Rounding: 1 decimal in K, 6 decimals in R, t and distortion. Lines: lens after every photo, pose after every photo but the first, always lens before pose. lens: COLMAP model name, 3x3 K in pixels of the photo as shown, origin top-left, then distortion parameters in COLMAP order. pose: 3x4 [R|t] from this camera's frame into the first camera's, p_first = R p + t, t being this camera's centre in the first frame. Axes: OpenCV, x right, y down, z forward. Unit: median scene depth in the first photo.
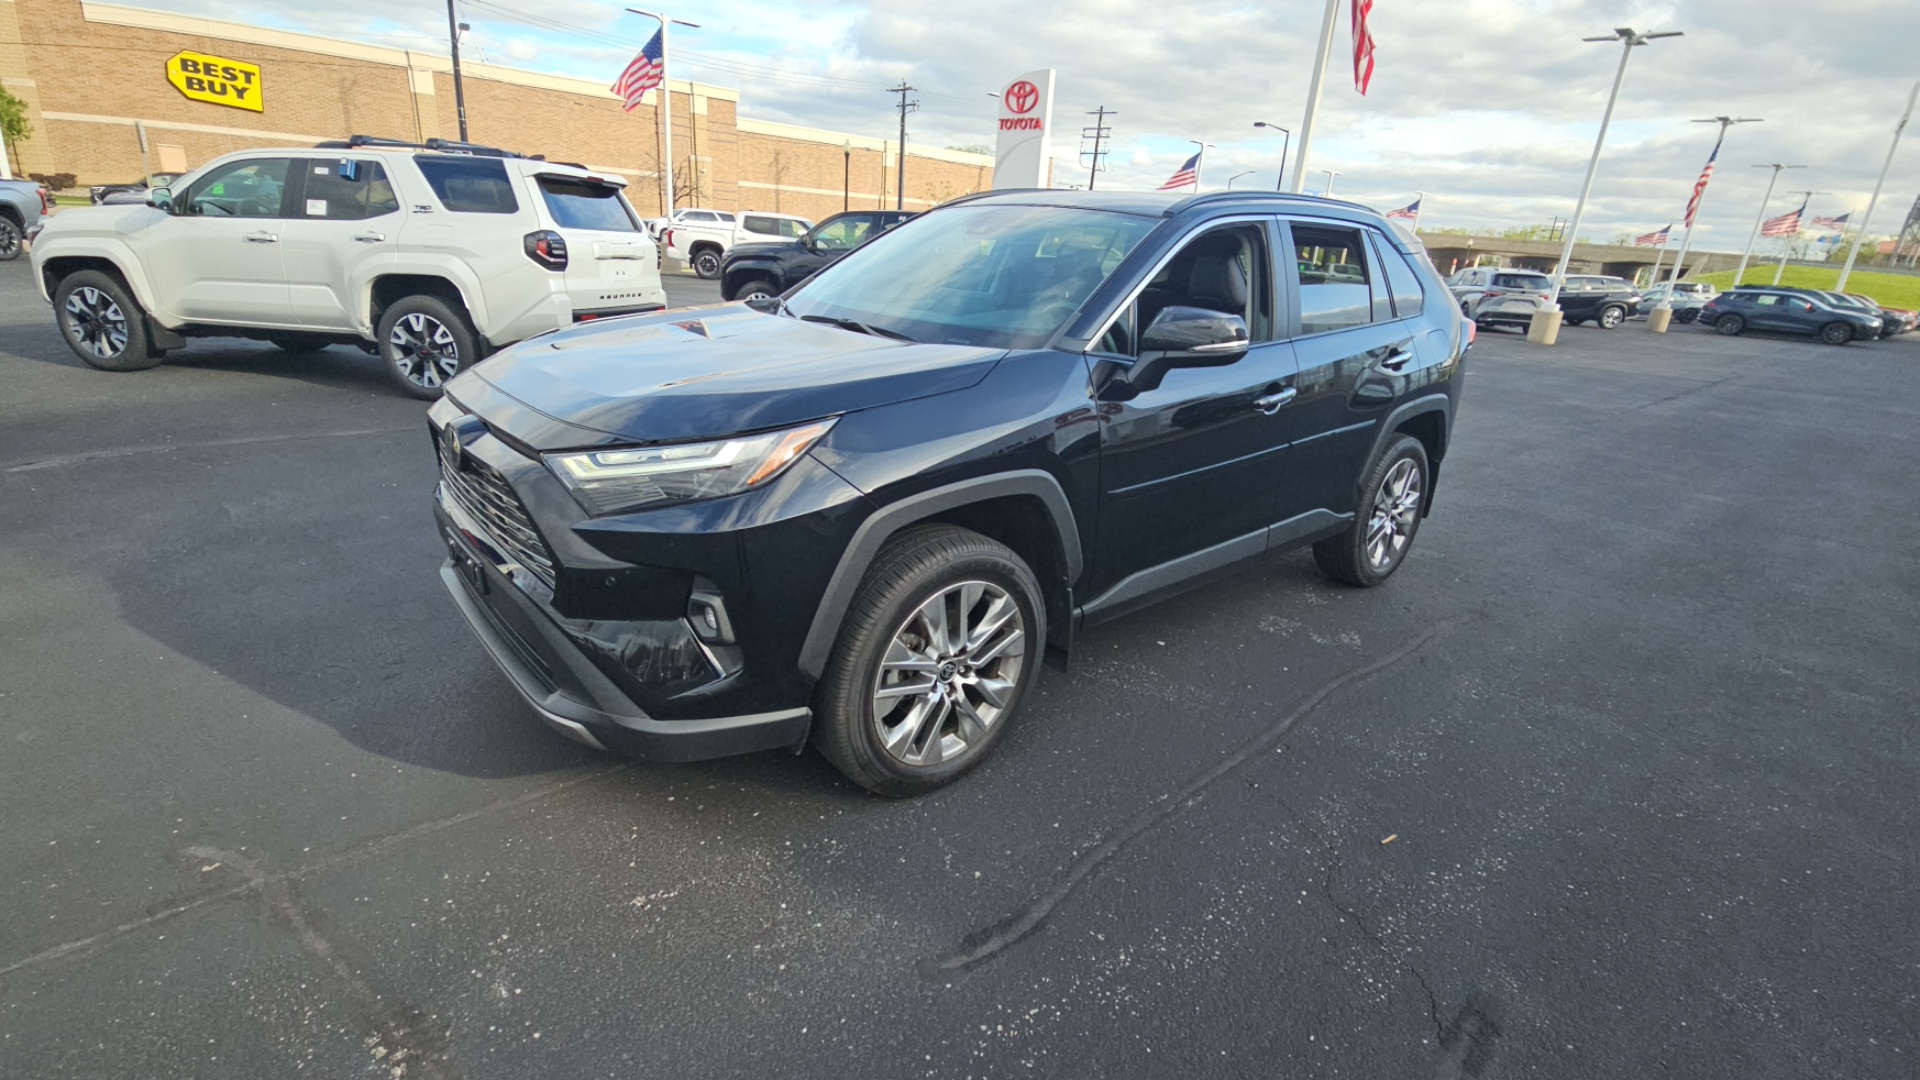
lens RADIAL K [[859.1, 0, 980.7], [0, 859.1, 542.6], [0, 0, 1]] dist [0.004492, -0.003456]
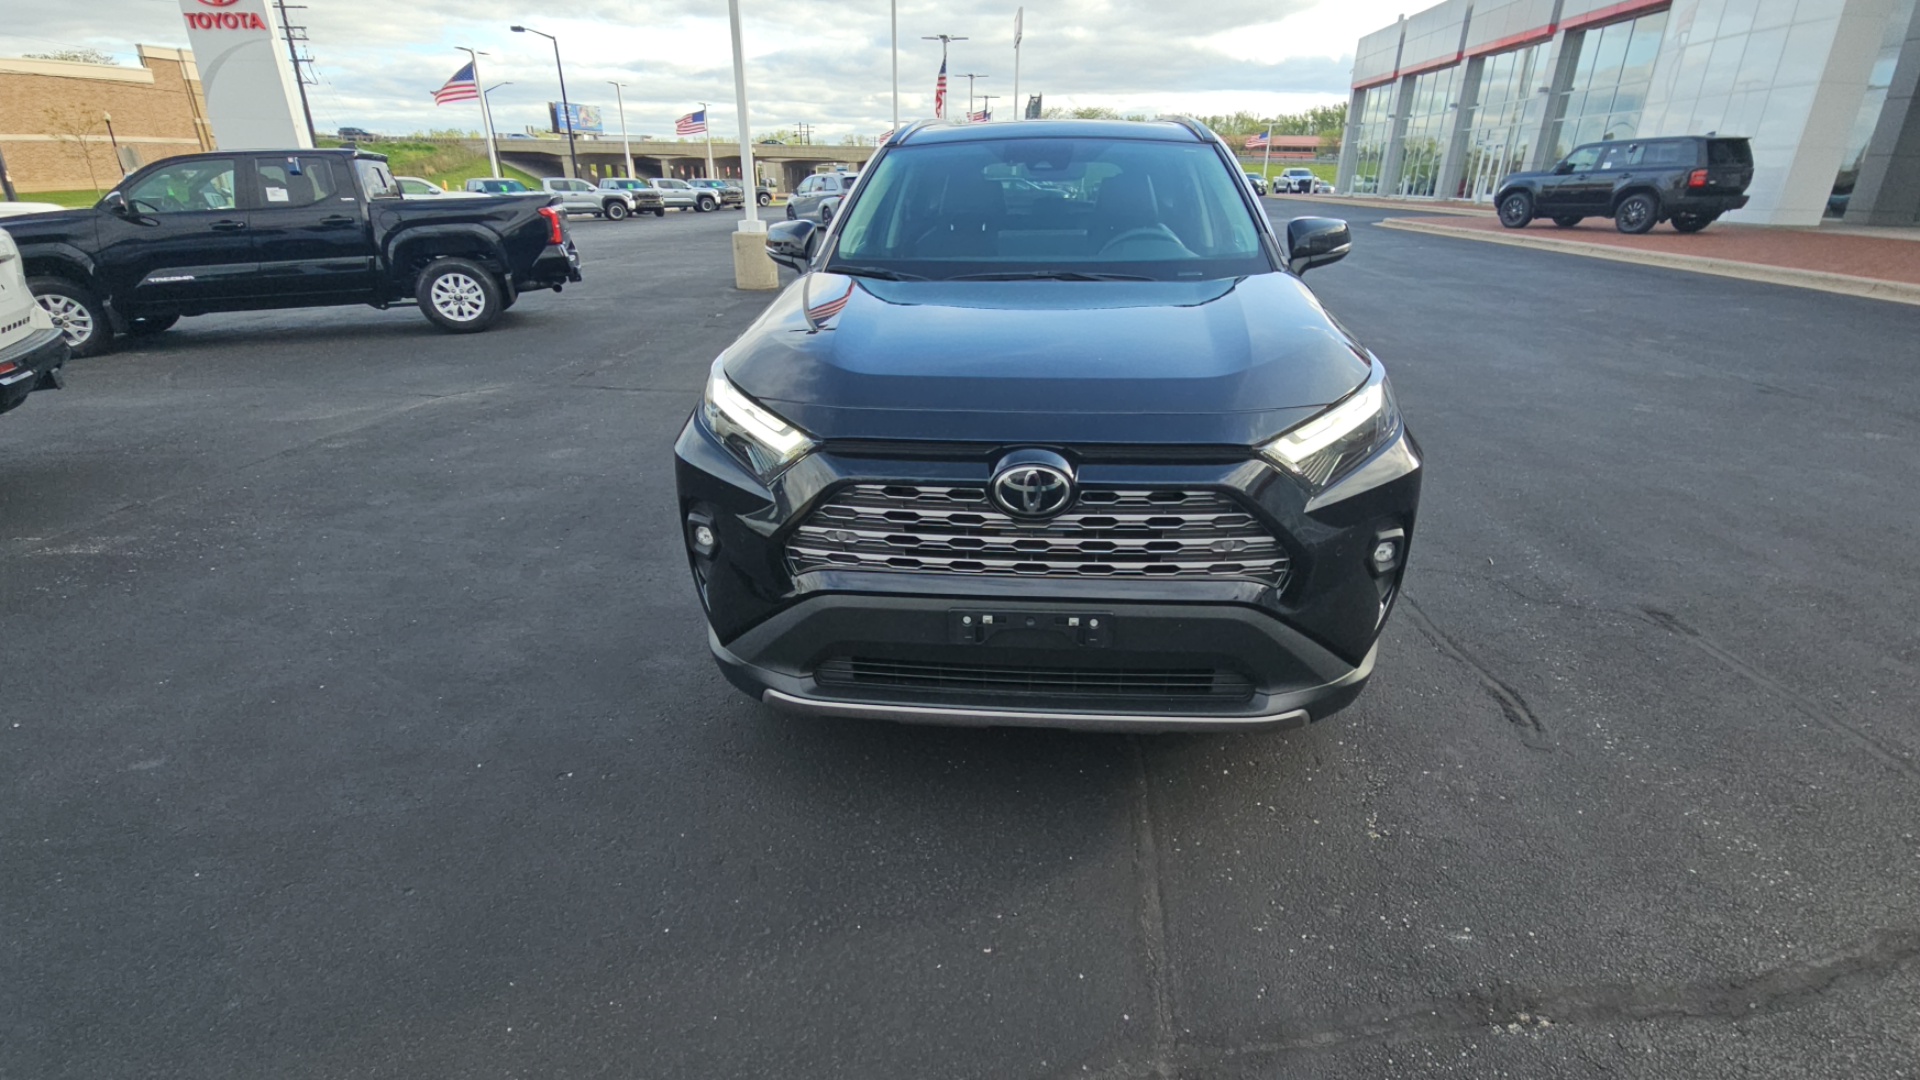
lens RADIAL K [[848.0, 0, 953.2], [0, 848.0, 533.4], [0, 0, 1]] dist [-0.000709, -0.000437]
pose [[0.729518, -0.327240, 0.600598, -0.146487], [0.274730, 0.944362, 0.180840, -0.032400], [-0.626360, 0.033076, 0.778832, 0.052442]]
